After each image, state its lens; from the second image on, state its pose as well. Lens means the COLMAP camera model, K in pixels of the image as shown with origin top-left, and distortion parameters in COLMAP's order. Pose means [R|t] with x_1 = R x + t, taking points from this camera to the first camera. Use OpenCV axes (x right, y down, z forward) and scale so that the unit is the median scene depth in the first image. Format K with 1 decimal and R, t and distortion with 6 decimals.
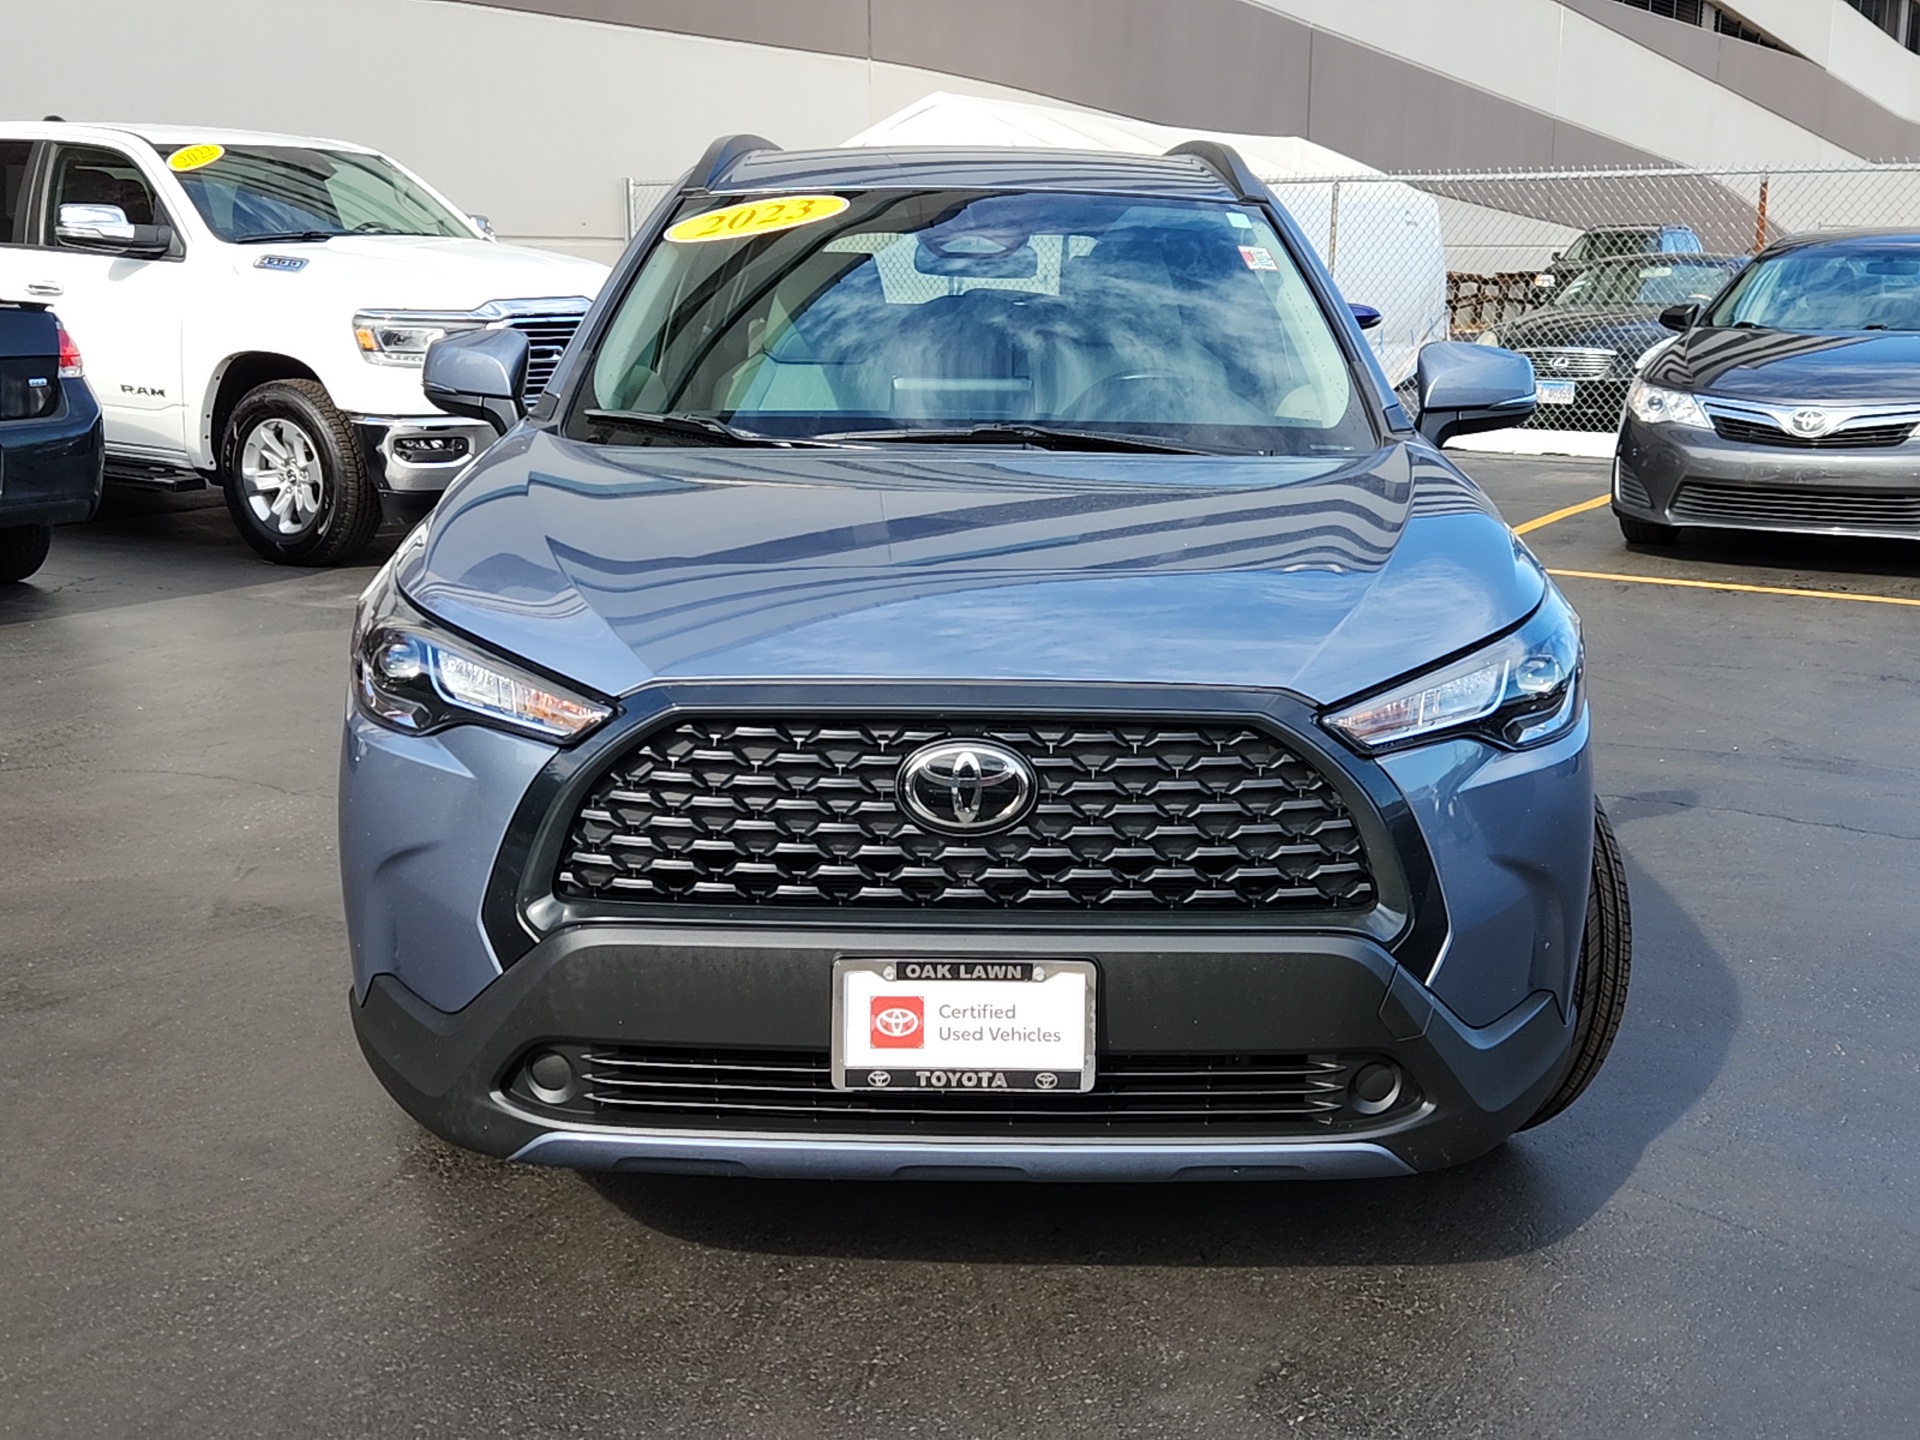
lens RADIAL K [[1839.9, 0, 911.0], [0, 1839.9, 800.5], [0, 0, 1]] dist [0.069600, 0.000000]
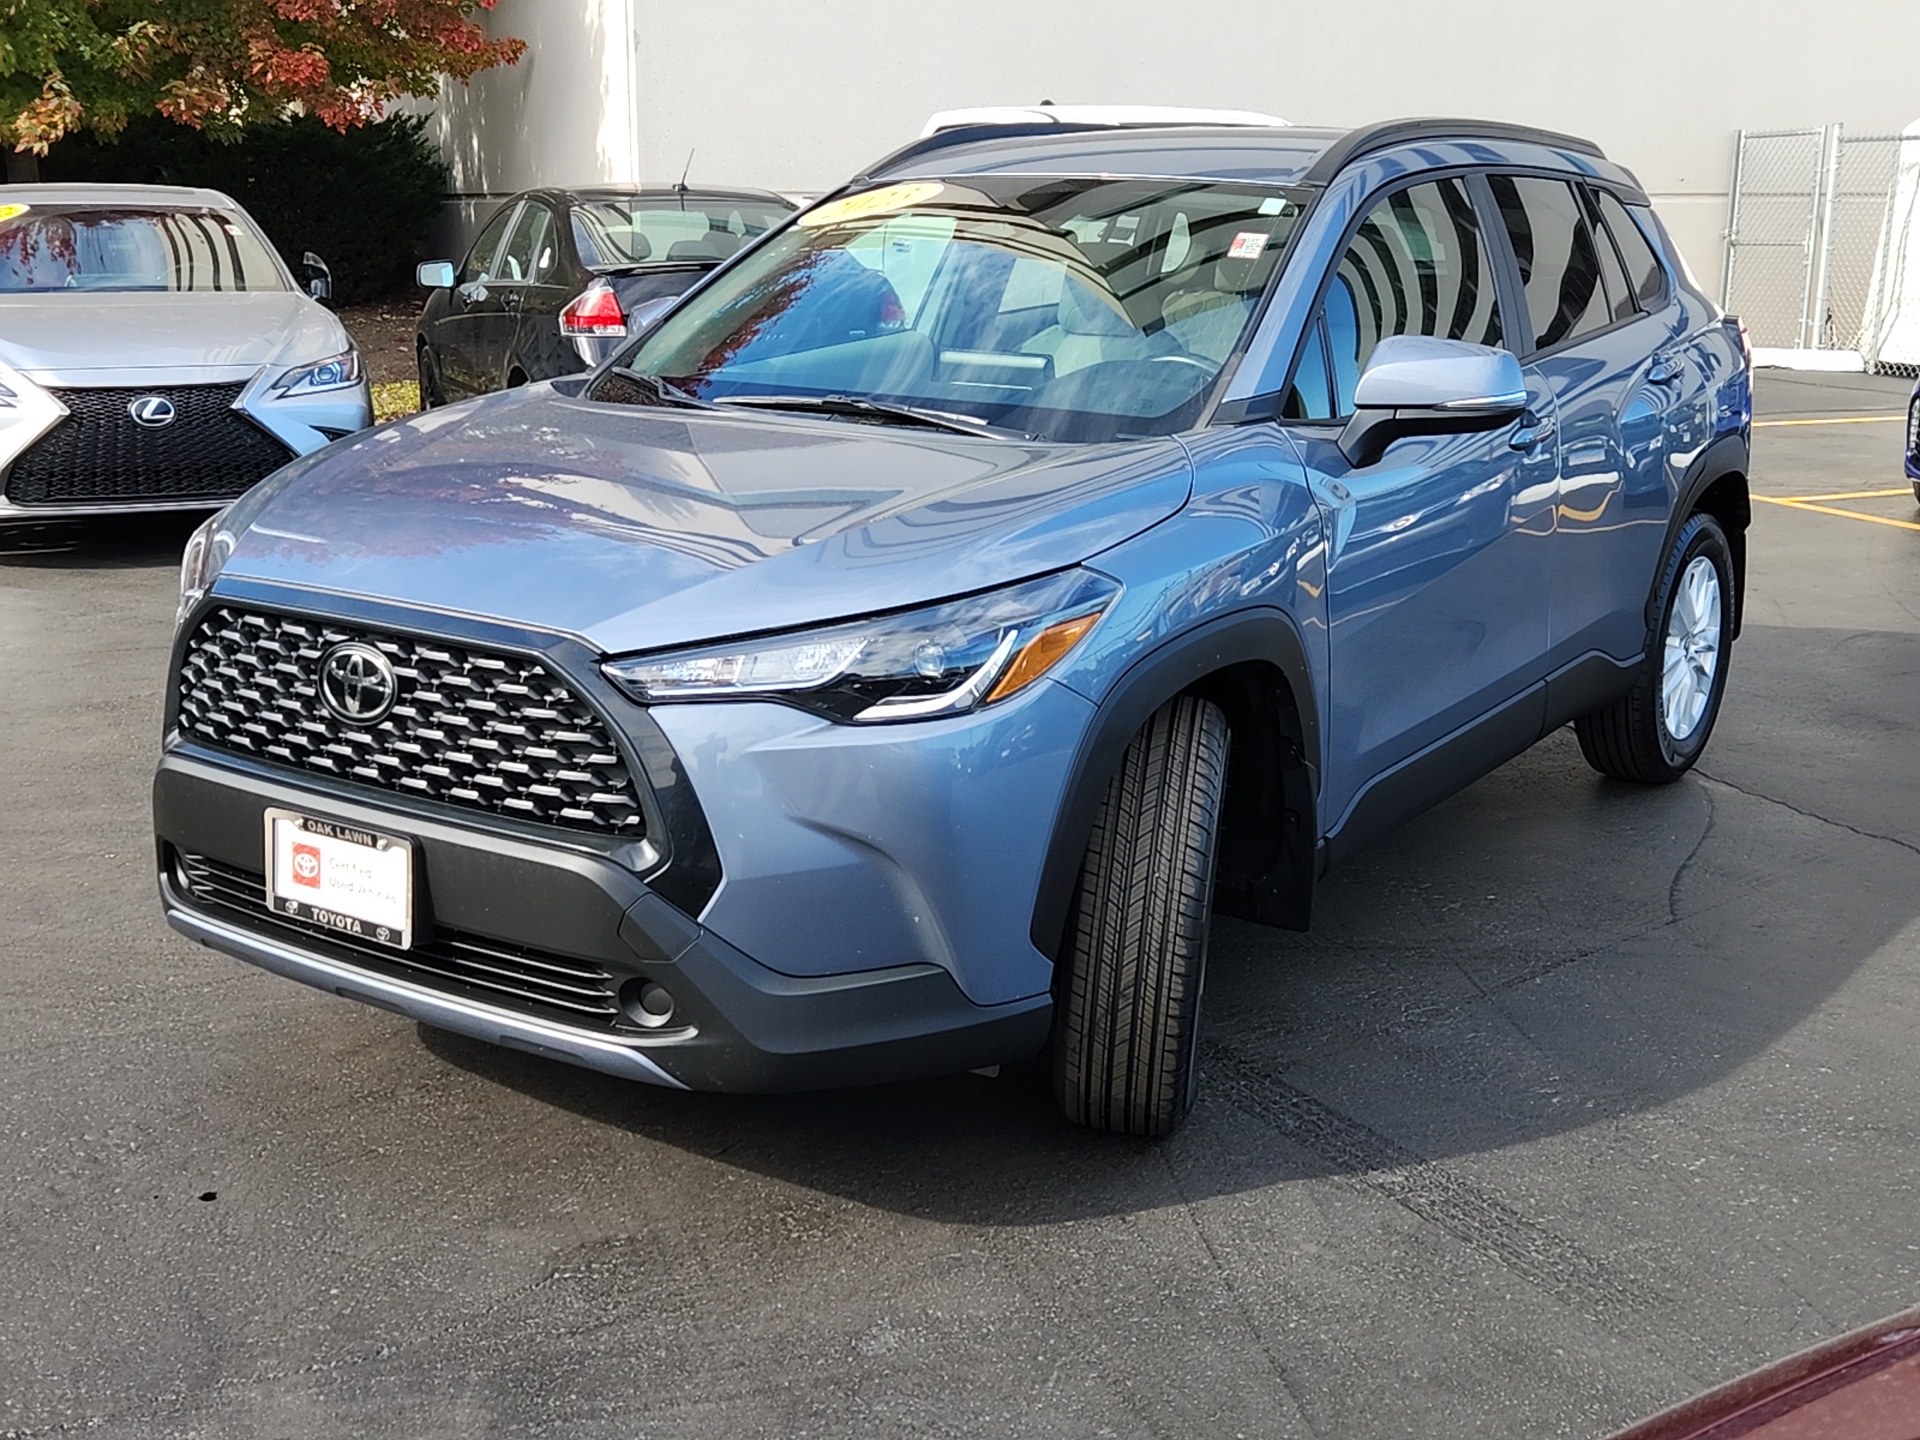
lens RADIAL K [[1839.9, 0, 1018.6], [0, 1839.9, 751.7], [0, 0, 1]] dist [0.069600, 0.000000]
pose [[0.856828, 0.141231, -0.495883, 1.011075], [-0.140795, 0.989291, 0.038479, -0.071314], [0.496007, 0.036848, 0.867536, 0.143821]]
